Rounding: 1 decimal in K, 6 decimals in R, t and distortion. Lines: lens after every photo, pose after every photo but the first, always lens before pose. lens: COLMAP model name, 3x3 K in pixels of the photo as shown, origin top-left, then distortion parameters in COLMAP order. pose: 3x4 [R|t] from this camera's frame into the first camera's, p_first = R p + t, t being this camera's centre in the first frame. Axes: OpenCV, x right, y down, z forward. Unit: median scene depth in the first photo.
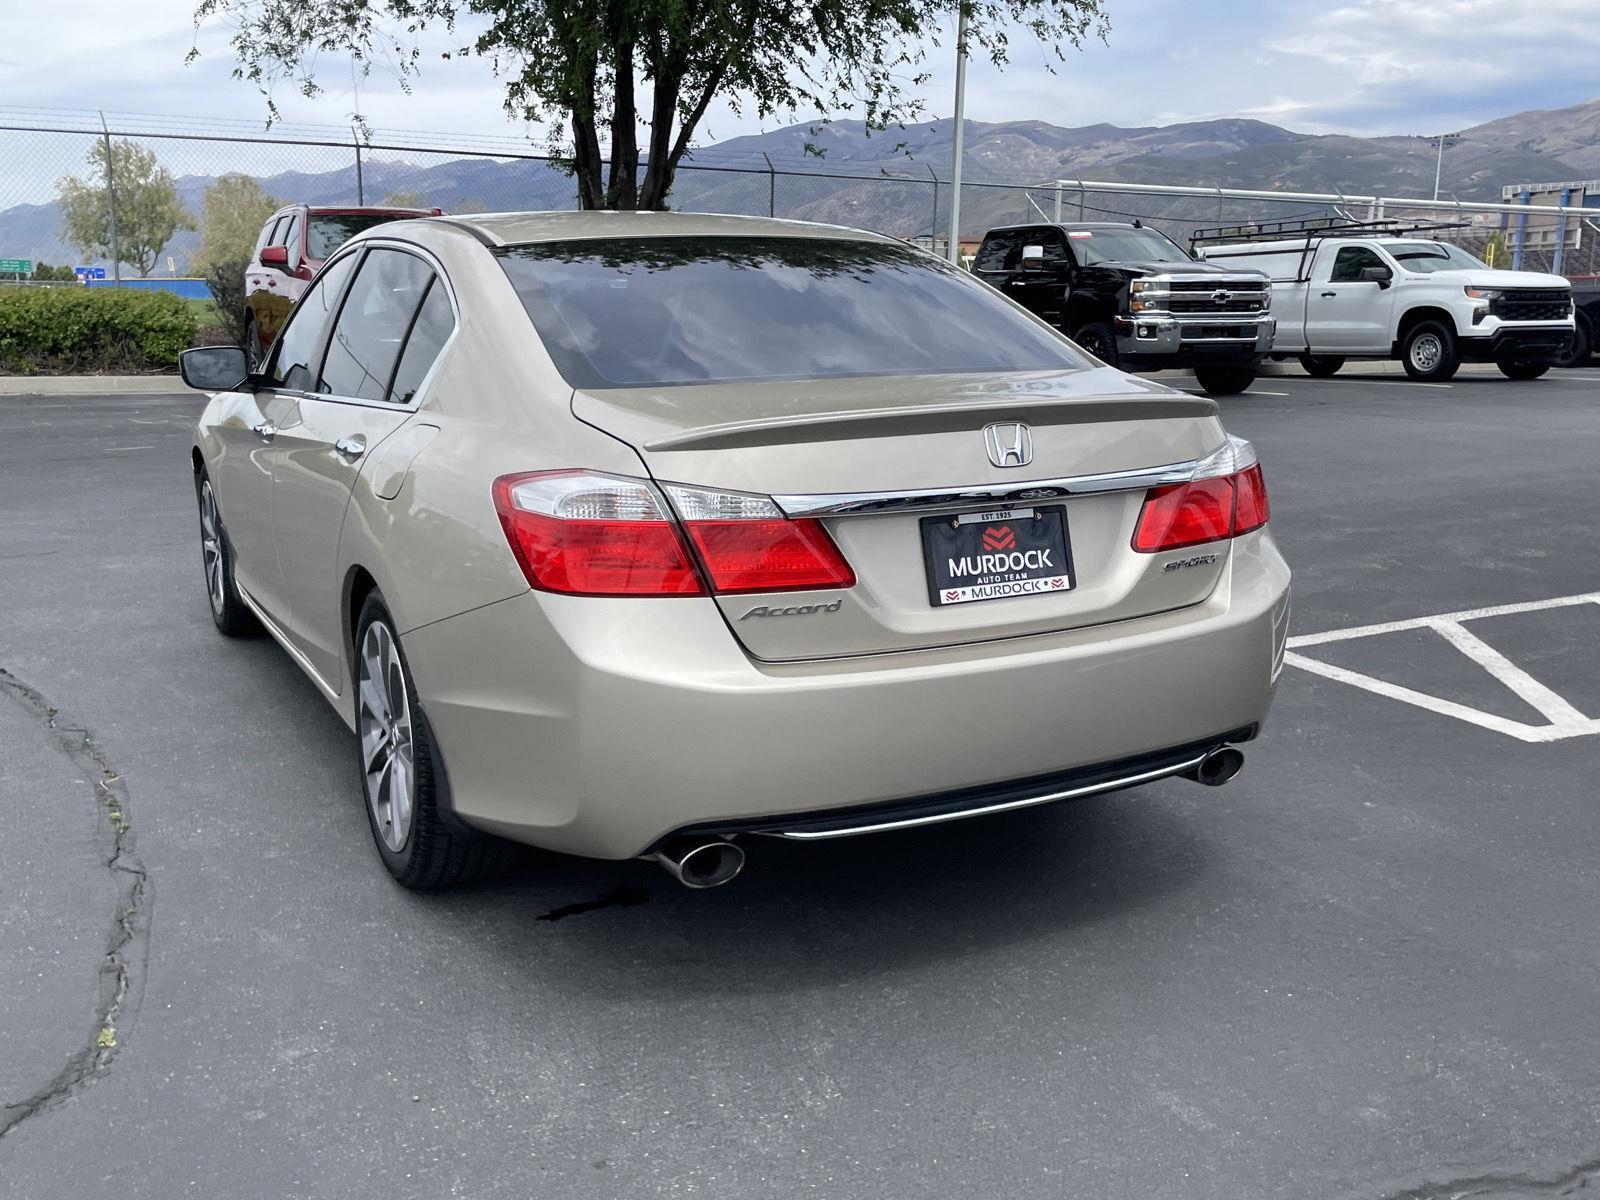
lens RADIAL K [[1570.9, 0, 804.6], [0, 1570.9, 632.0], [0, 0, 1]] dist [0.035999, 0.000000]
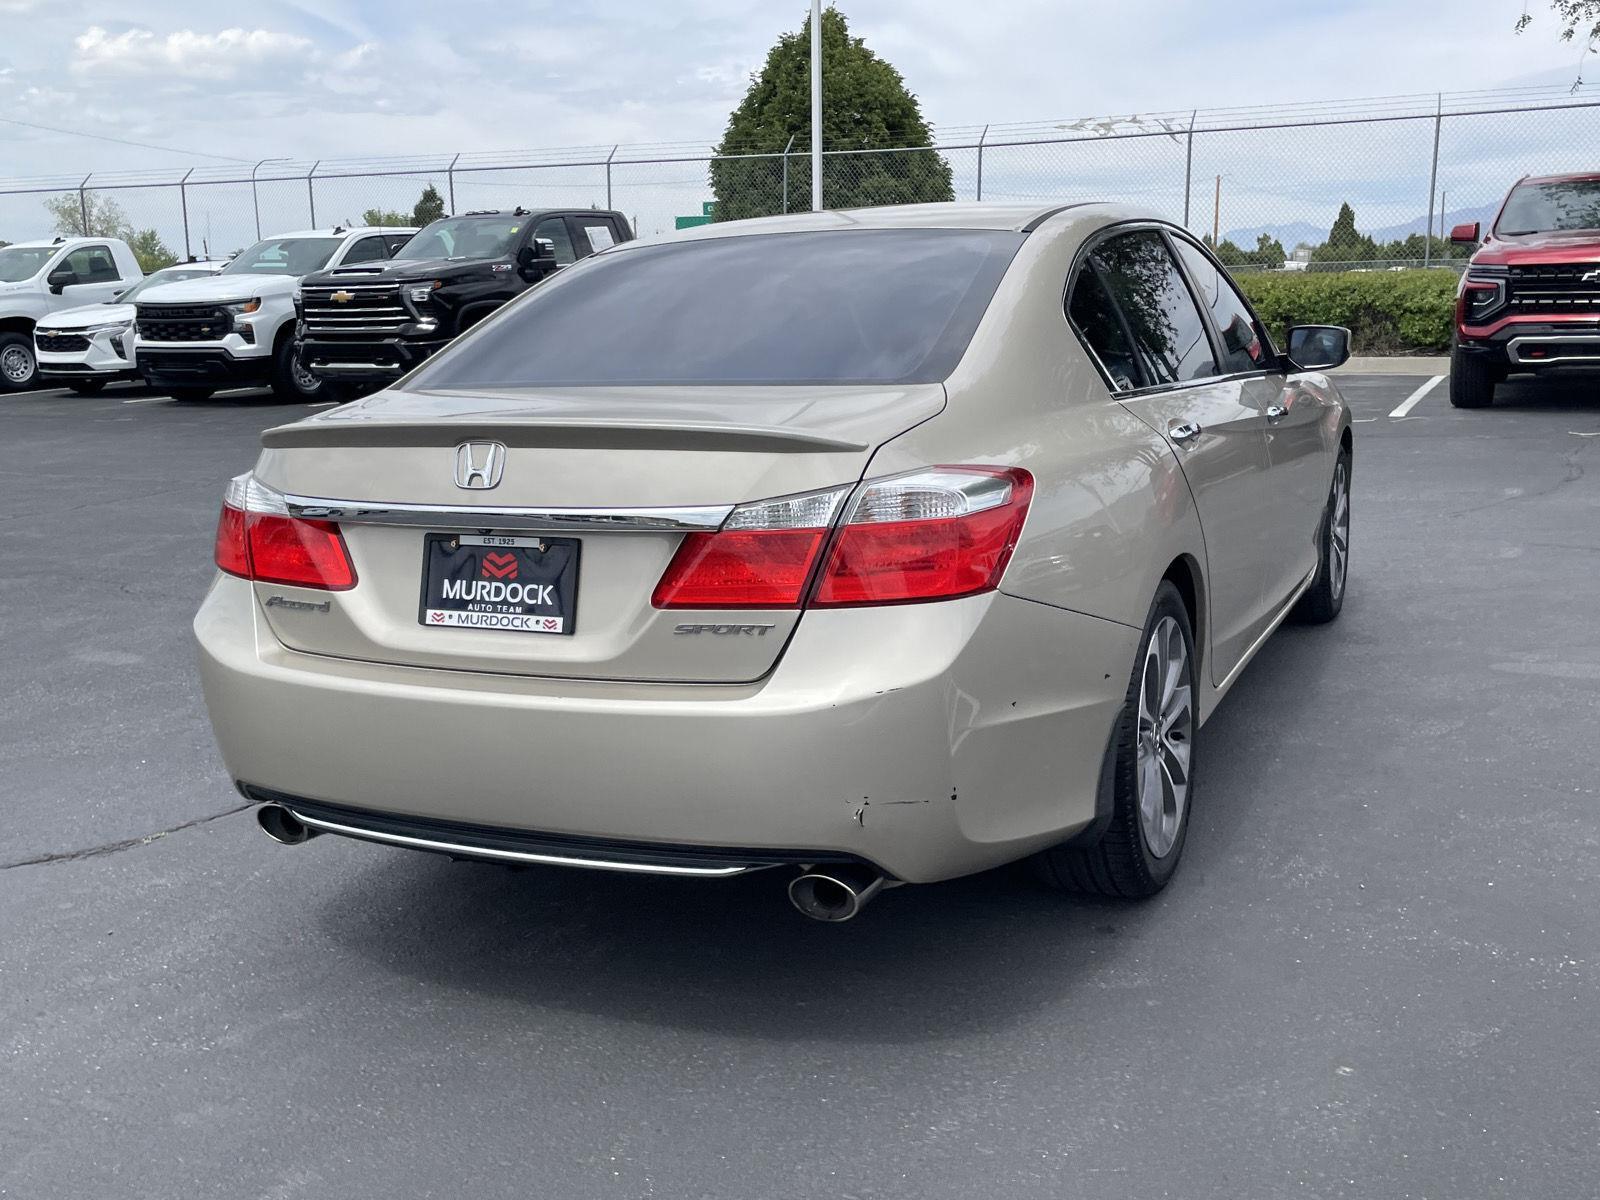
lens RADIAL K [[1570.9, 0, 821.3], [0, 1570.9, 620.1], [0, 0, 1]] dist [0.035999, 0.000000]
pose [[0.599723, 0.148188, -0.786367, 0.881663], [-0.141588, 0.986849, 0.077987, -0.115139], [0.787582, 0.064570, 0.612818, 0.525667]]
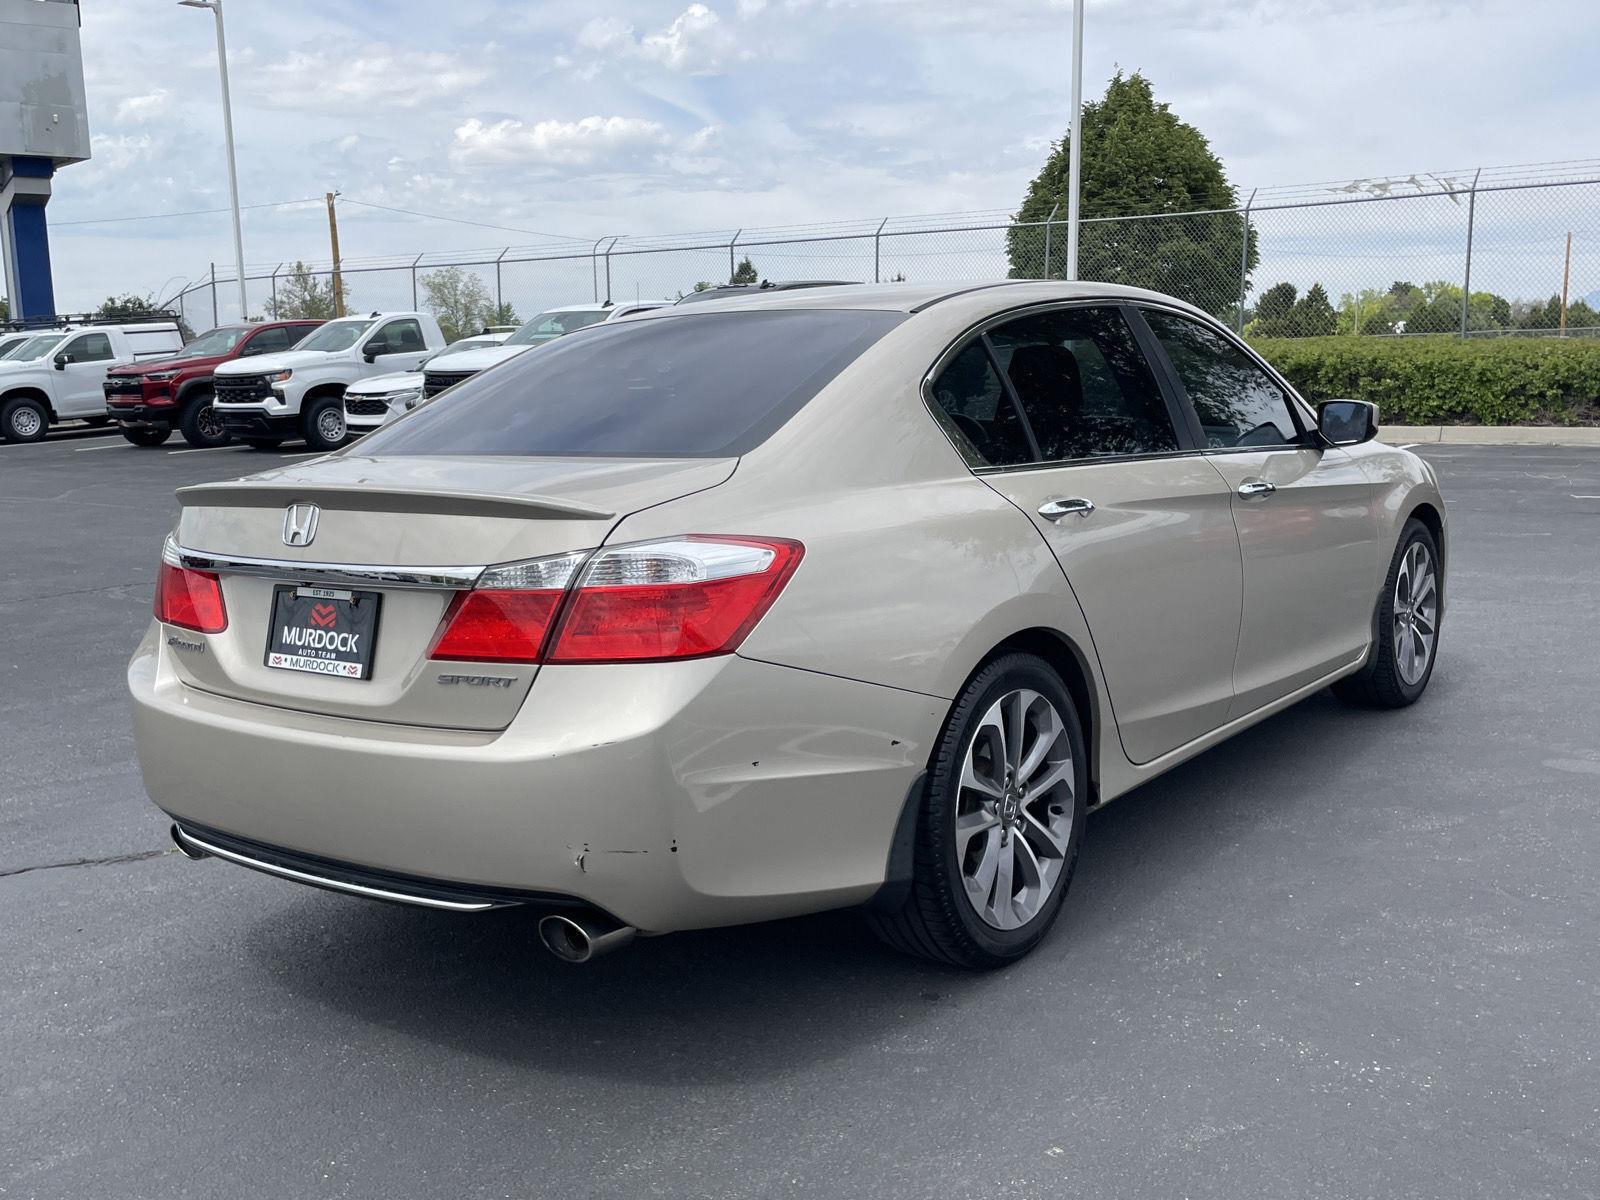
lens RADIAL K [[1570.9, 0, 806.4], [0, 1570.9, 613.2], [0, 0, 1]] dist [0.035999, 0.000000]
pose [[0.419968, 0.130153, -0.898158, 1.071312], [-0.163710, 0.984292, 0.066087, -0.163850], [0.892651, 0.119283, 0.434679, 0.753687]]
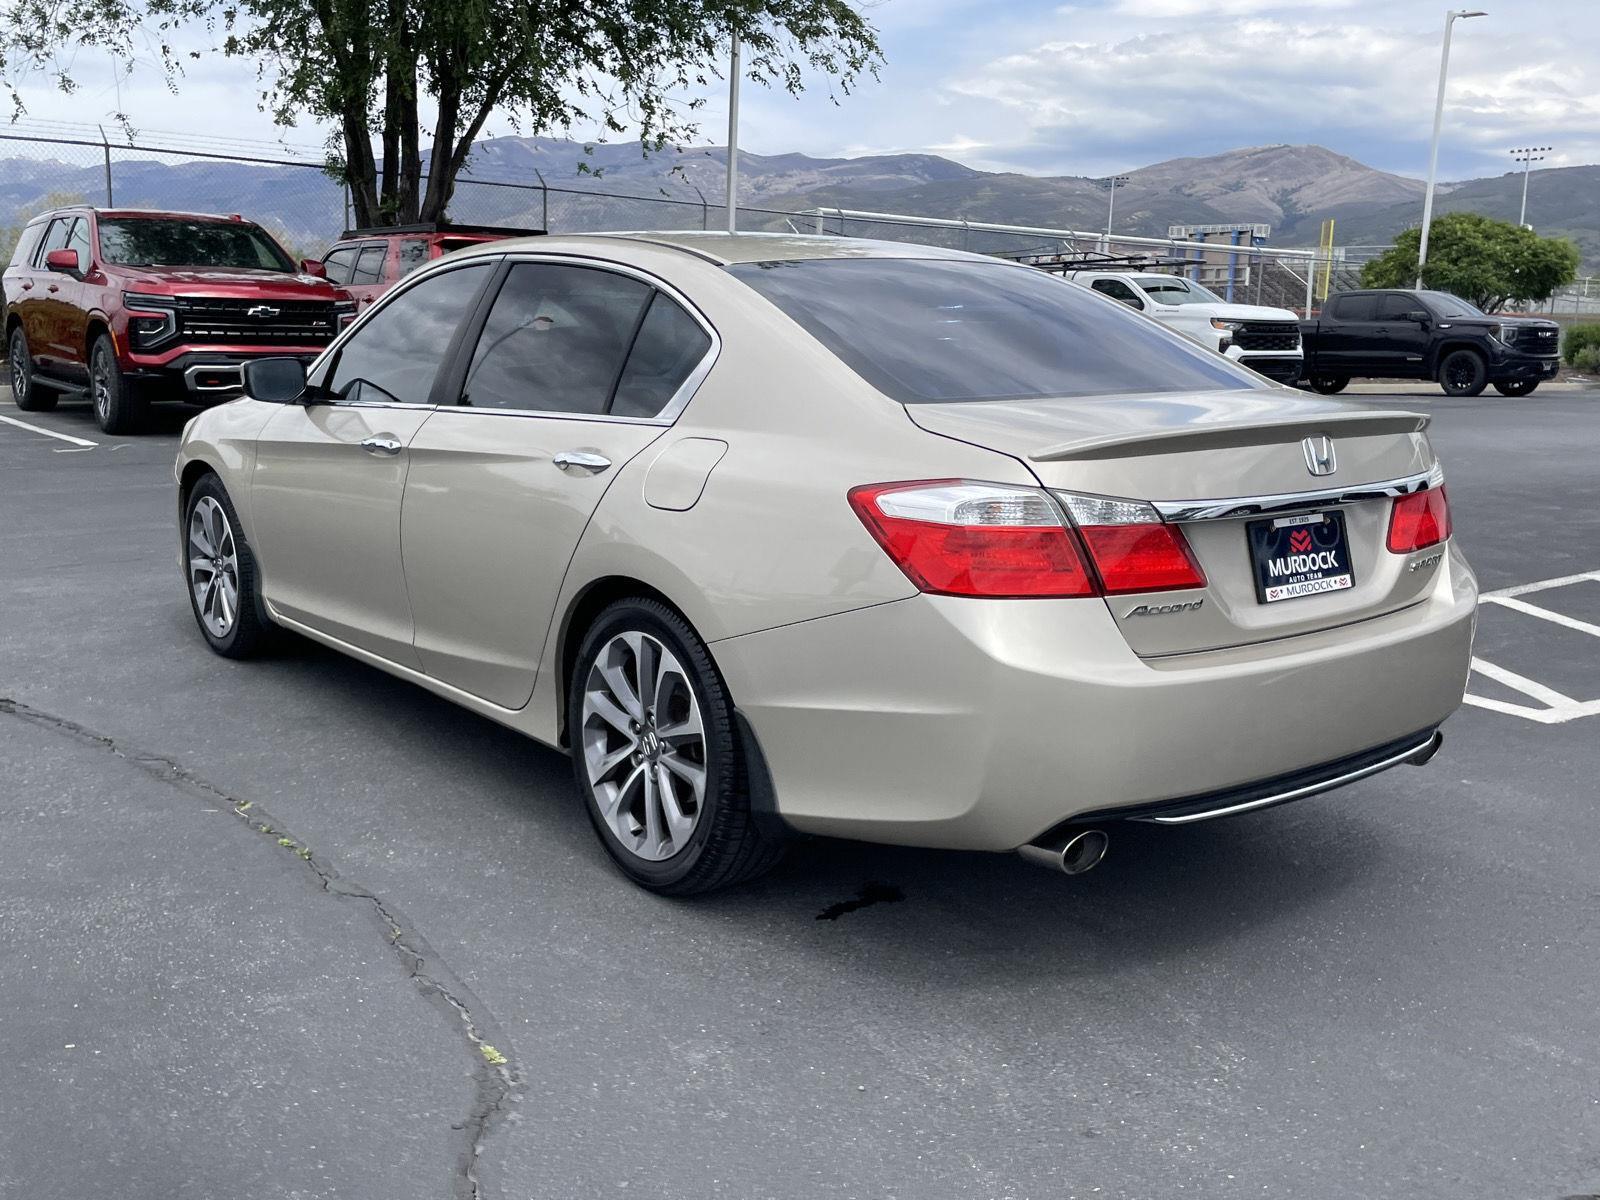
lens RADIAL K [[1570.9, 0, 814.6], [0, 1570.9, 604.3], [0, 0, 1]] dist [0.035999, 0.000000]
pose [[0.981560, -0.015936, 0.190487, -0.377499], [0.021494, 0.999400, -0.027148, 0.006184], [-0.189940, 0.030741, 0.981314, -0.008290]]
